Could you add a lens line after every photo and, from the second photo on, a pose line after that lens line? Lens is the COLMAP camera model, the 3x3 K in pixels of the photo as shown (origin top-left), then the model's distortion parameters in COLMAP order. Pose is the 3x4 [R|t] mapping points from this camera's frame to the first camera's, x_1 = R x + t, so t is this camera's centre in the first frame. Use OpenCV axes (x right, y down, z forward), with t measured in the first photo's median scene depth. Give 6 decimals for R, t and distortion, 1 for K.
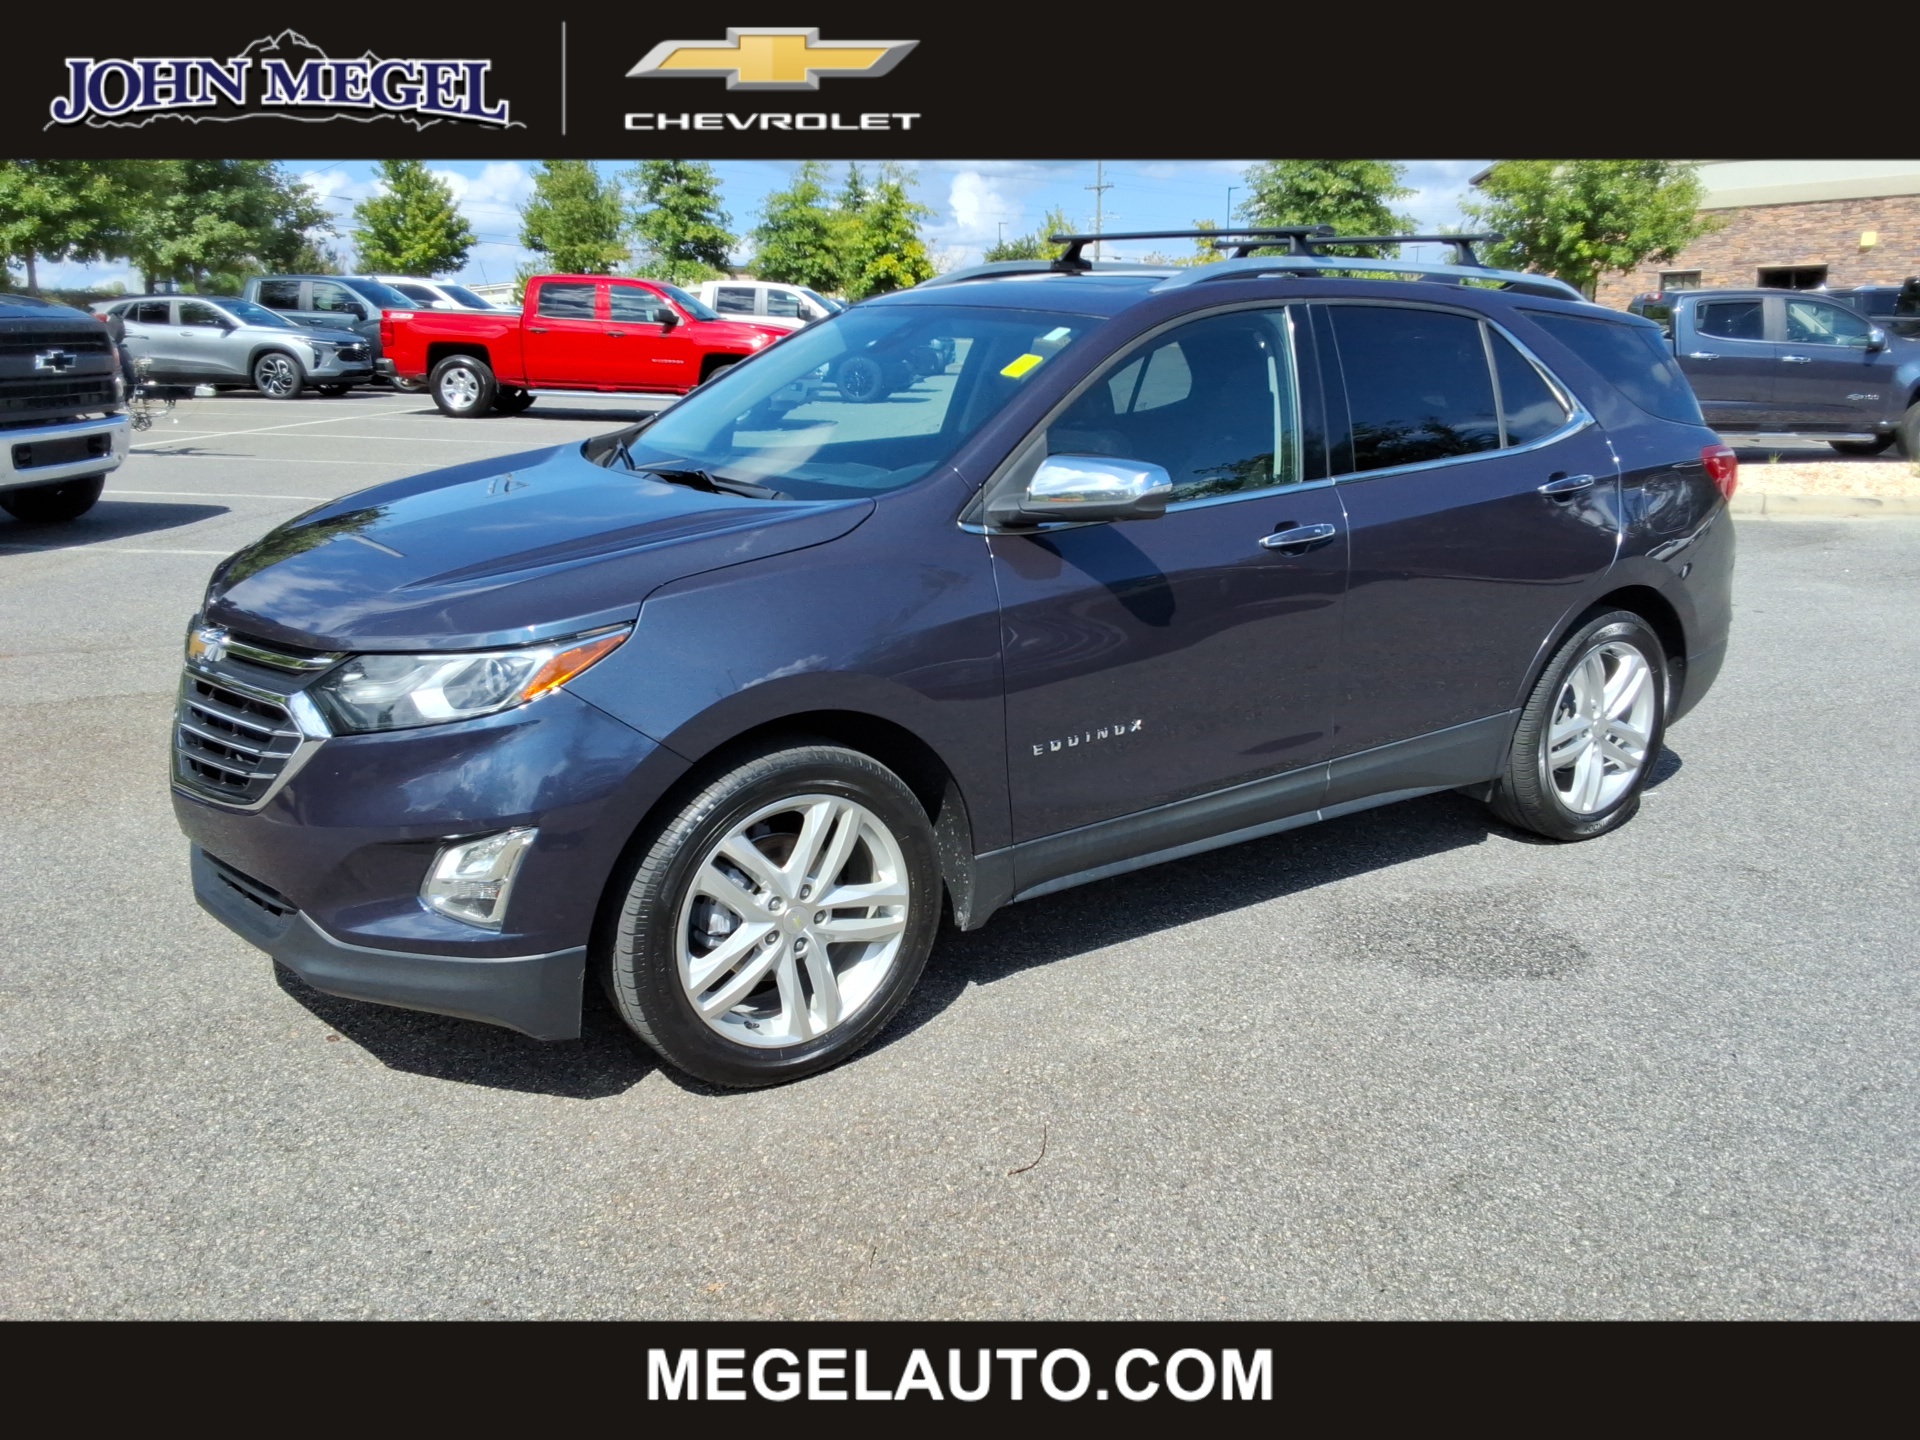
lens RADIAL K [[1546.2, 0, 971.6], [0, 1546.2, 700.9], [0, 0, 1]] dist [0.135172, -0.202707]
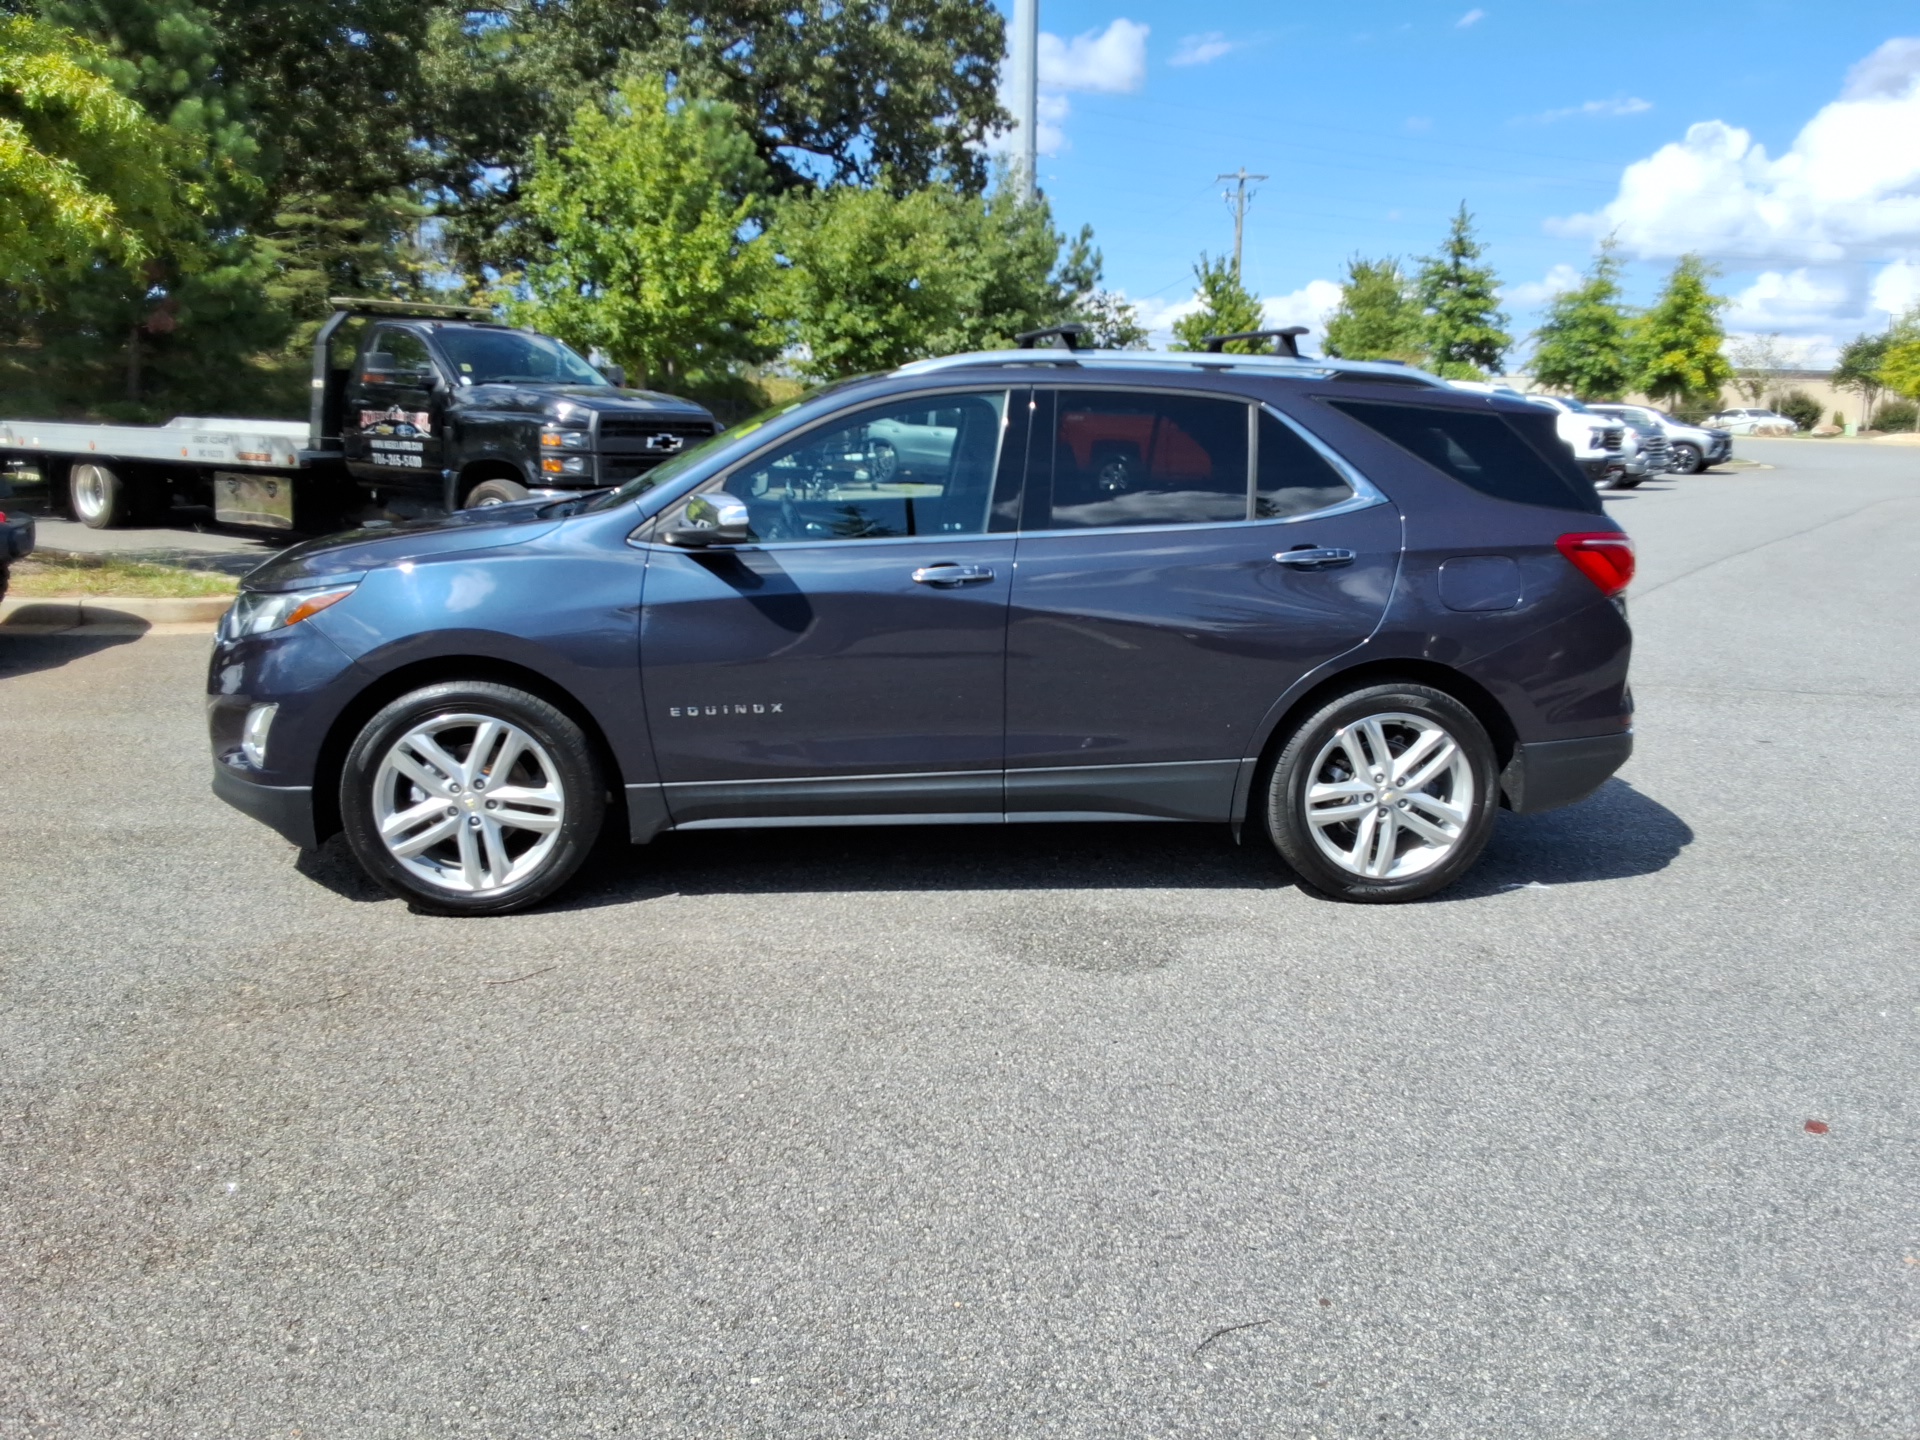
lens RADIAL K [[1546.2, 0, 971.6], [0, 1546.2, 700.9], [0, 0, 1]] dist [0.135172, -0.202707]
pose [[0.862530, 0.097426, -0.496537, 0.863769], [-0.128625, 0.991271, -0.028935, 0.025889], [0.489384, 0.088825, 0.867533, -0.034493]]
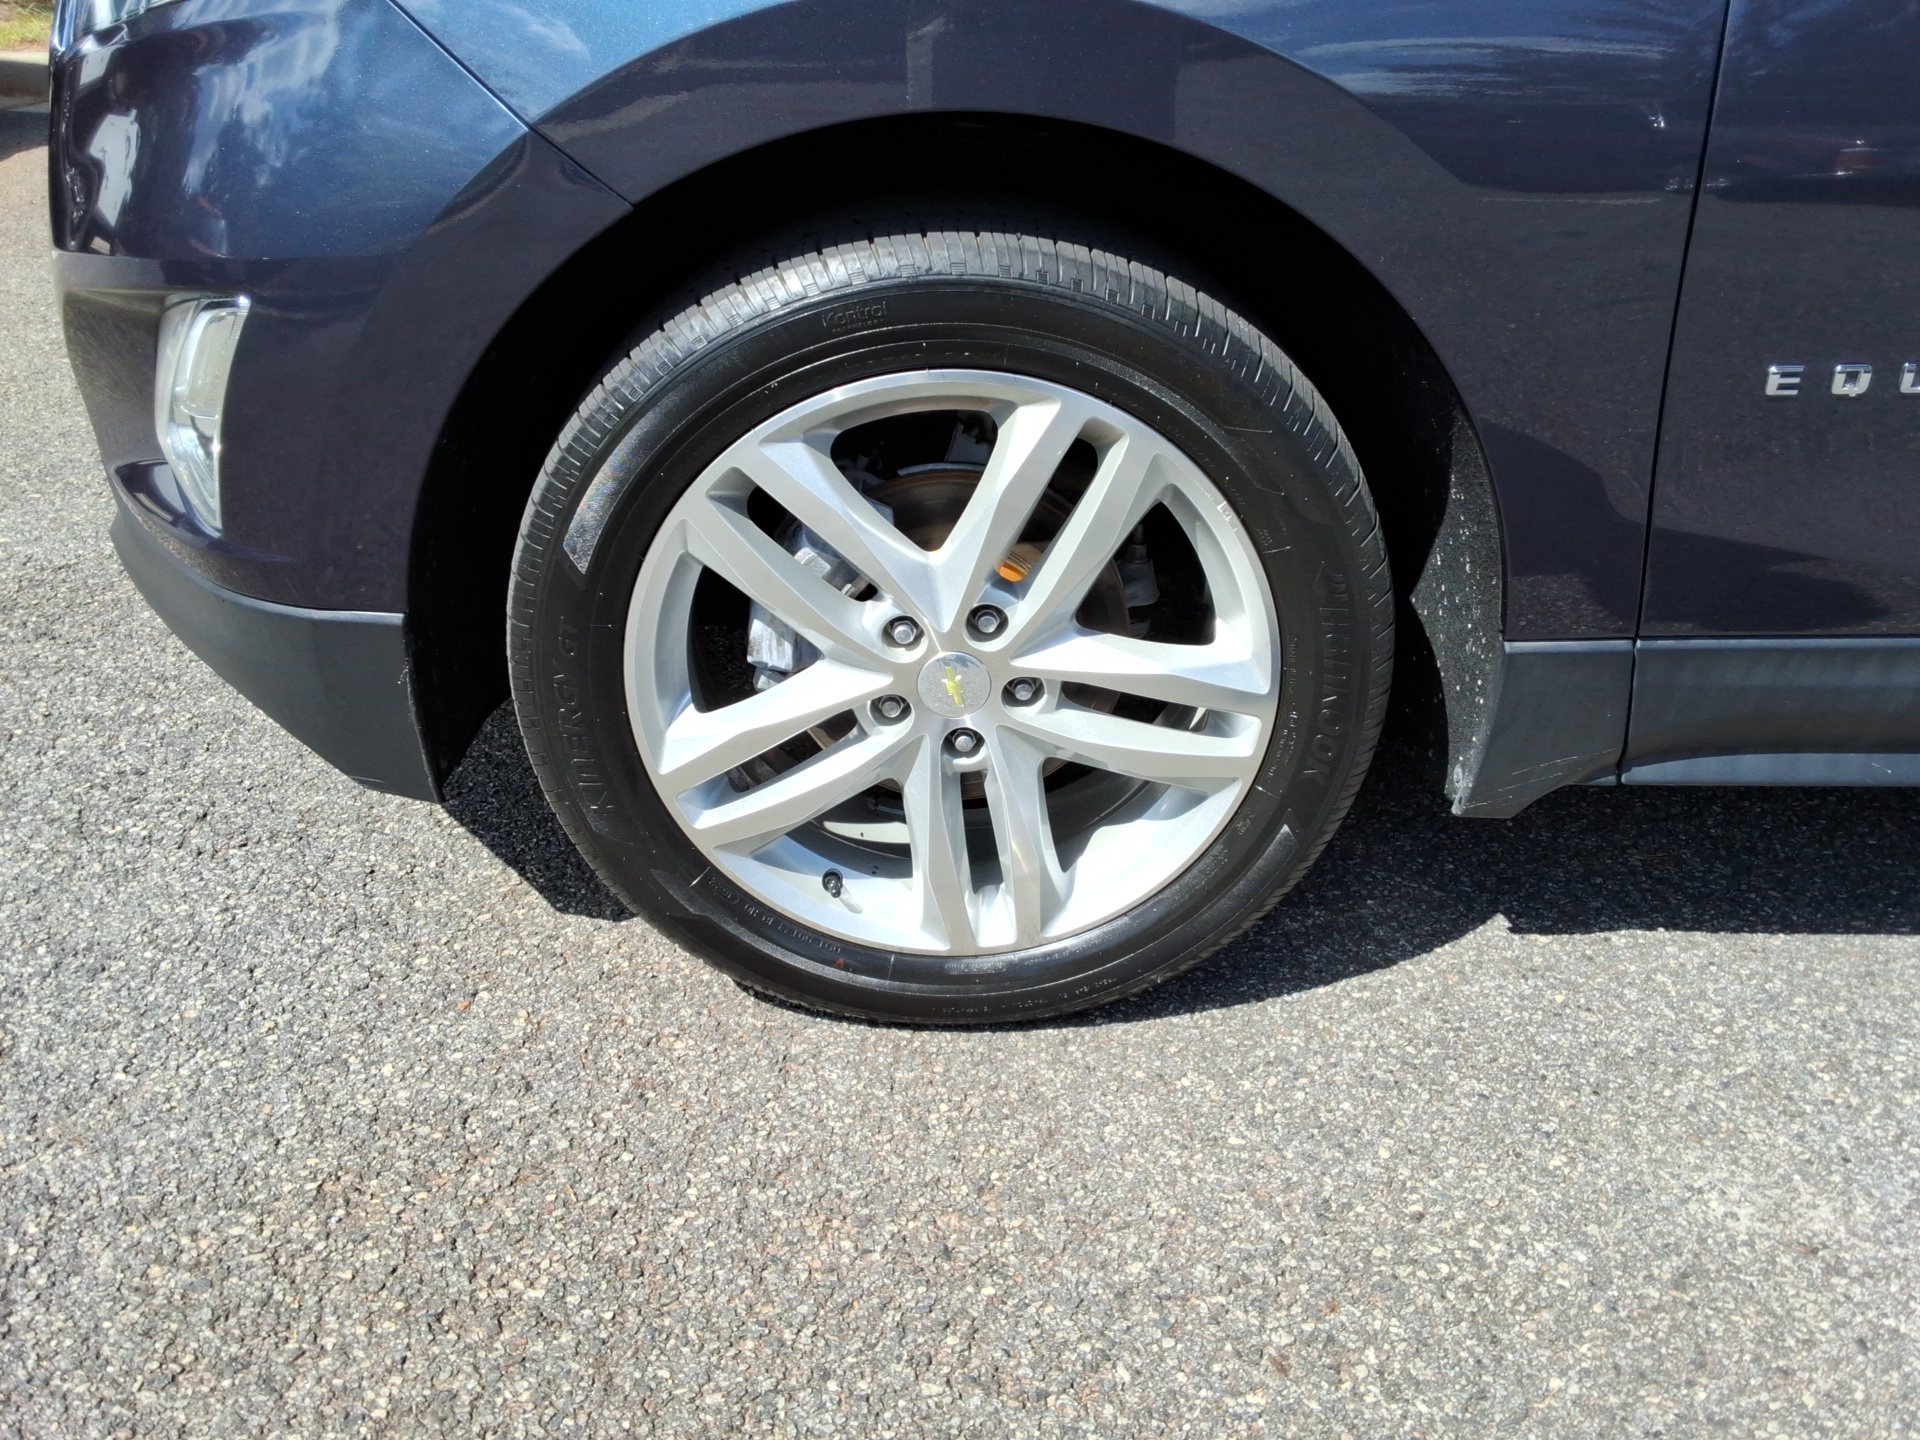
lens RADIAL K [[1534.4, 0, 983.8], [0, 1534.4, 694.6], [0, 0, 1]] dist [0.115535, -0.173082]
pose [[0.822994, 0.271800, -0.498805, 0.081364], [-0.158096, 0.953002, 0.258445, 0.033576], [0.545607, -0.133839, 0.827285, 0.580929]]
